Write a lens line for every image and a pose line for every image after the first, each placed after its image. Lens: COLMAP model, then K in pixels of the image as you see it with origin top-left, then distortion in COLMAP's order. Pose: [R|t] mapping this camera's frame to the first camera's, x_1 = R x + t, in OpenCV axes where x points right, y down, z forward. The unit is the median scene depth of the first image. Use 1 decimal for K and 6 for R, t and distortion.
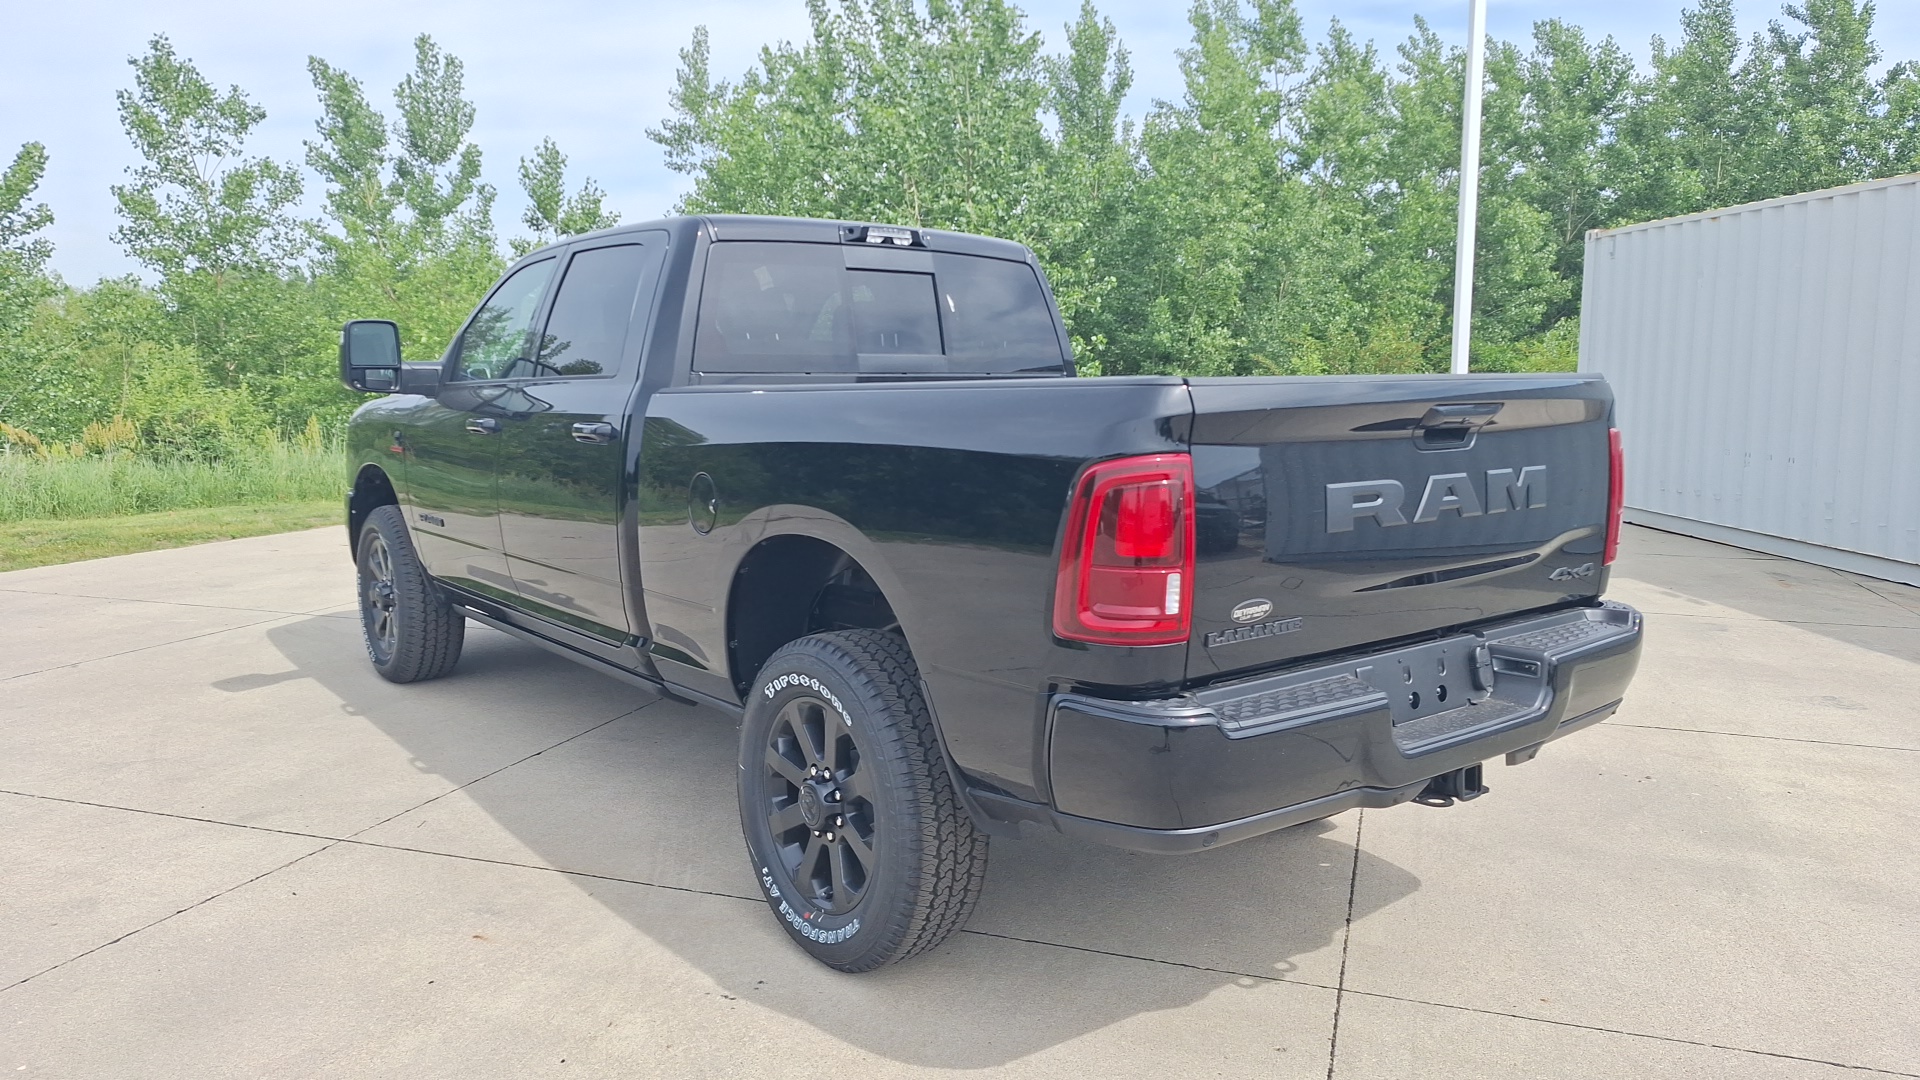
lens RADIAL K [[1337.1, 0, 1004.7], [0, 1337.1, 526.4], [0, 0, 1]] dist [0.050614, -0.042516]
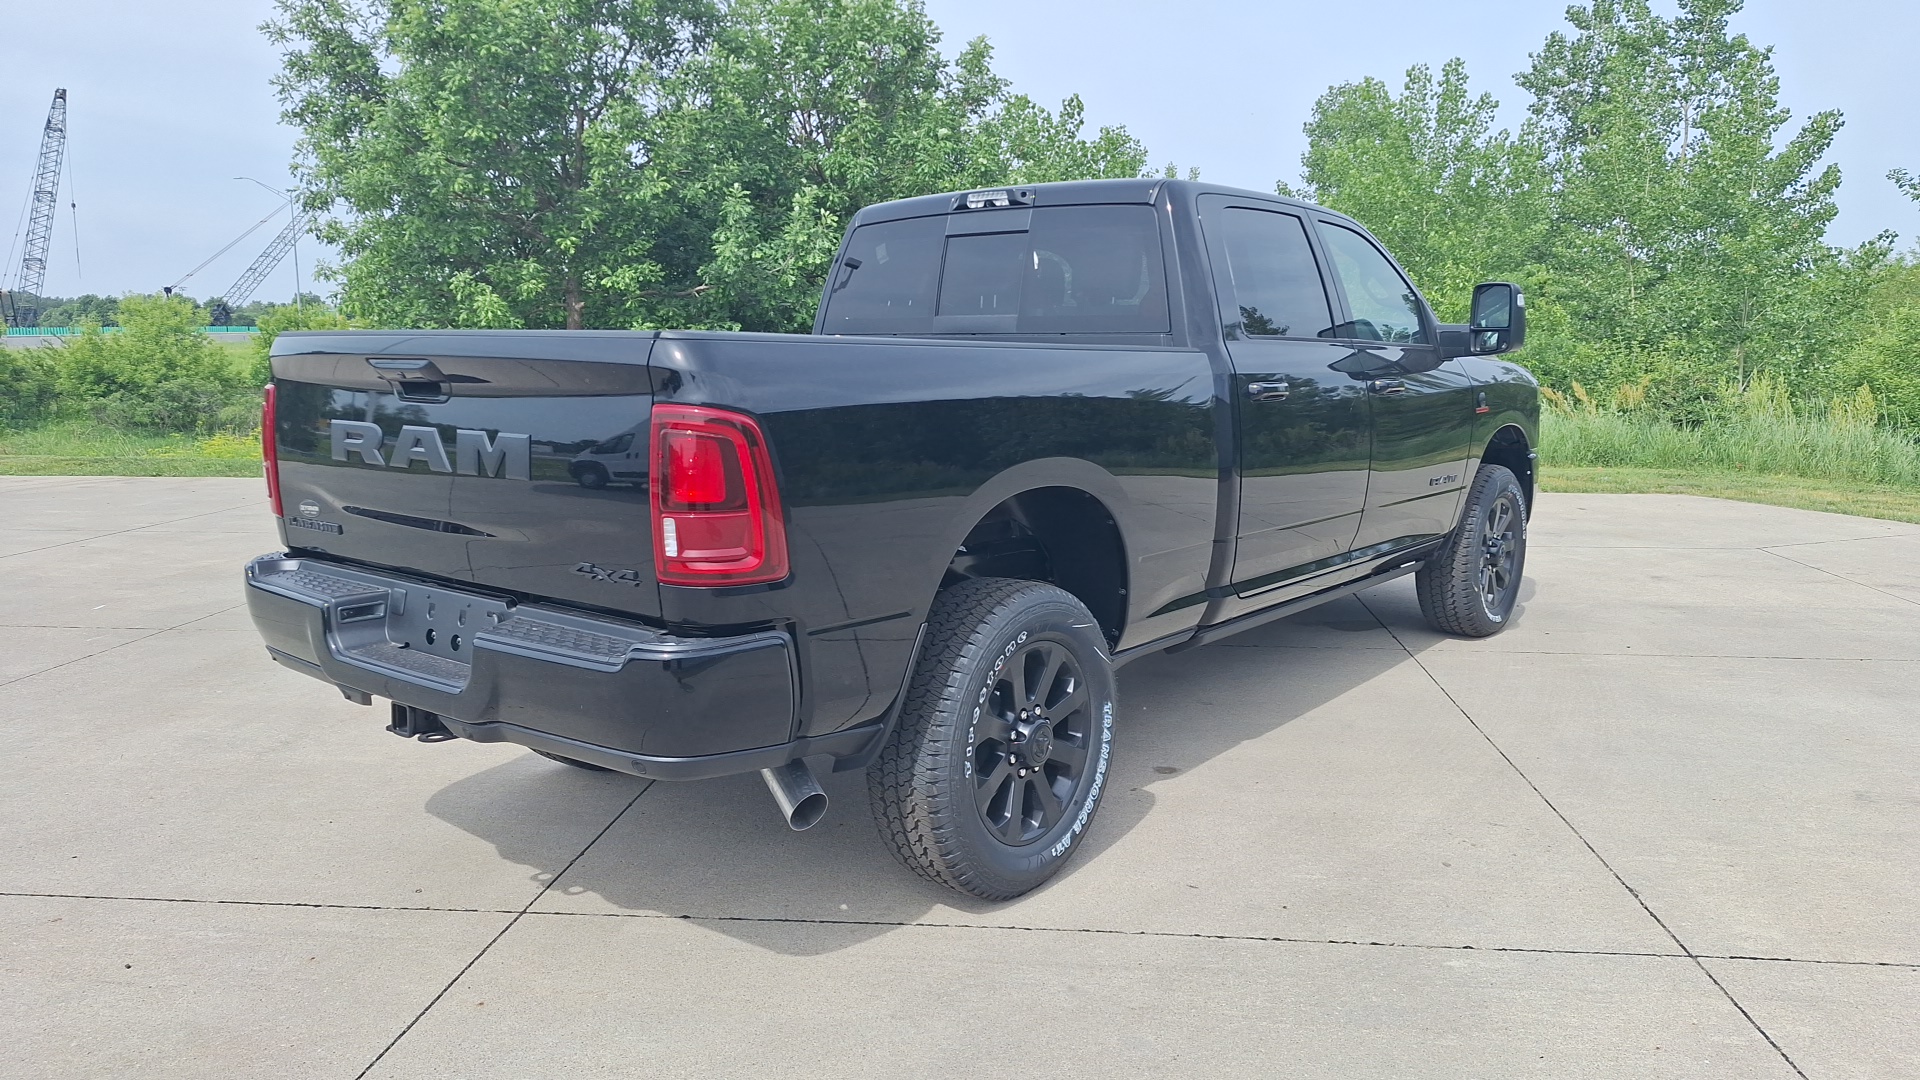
lens RADIAL K [[1337.1, 0, 980.1], [0, 1337.1, 520.2], [0, 0, 1]] dist [0.050614, -0.042516]
pose [[0.216838, 0.130799, -0.967405, 0.944162], [-0.113304, 0.987658, 0.108141, -0.083413], [0.969610, 0.086161, 0.228982, 0.777990]]
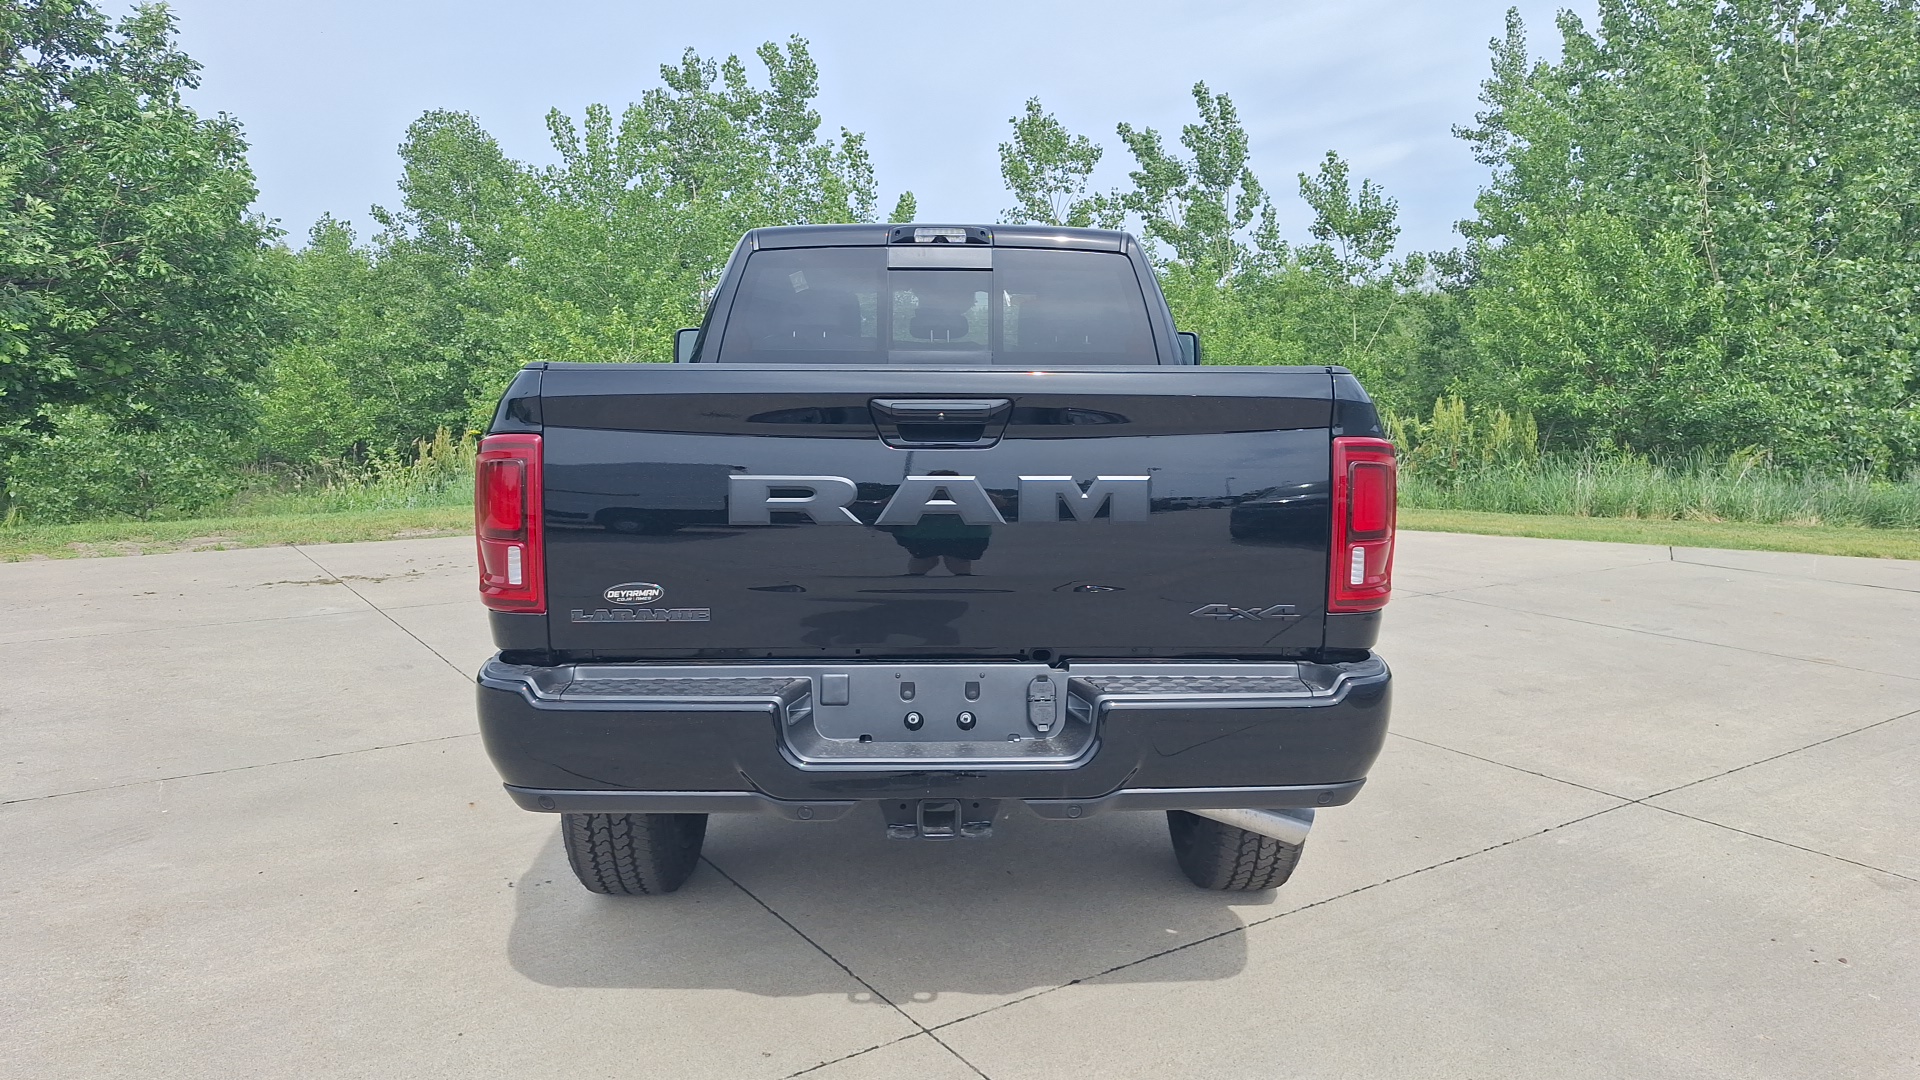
lens RADIAL K [[1337.1, 0, 987.9], [0, 1337.1, 529.0], [0, 0, 1]] dist [0.050614, -0.042516]
pose [[0.789976, 0.071603, -0.608943, 0.588950], [-0.072766, 0.997087, 0.022846, -0.016391], [0.608805, 0.026263, 0.792885, 0.208006]]
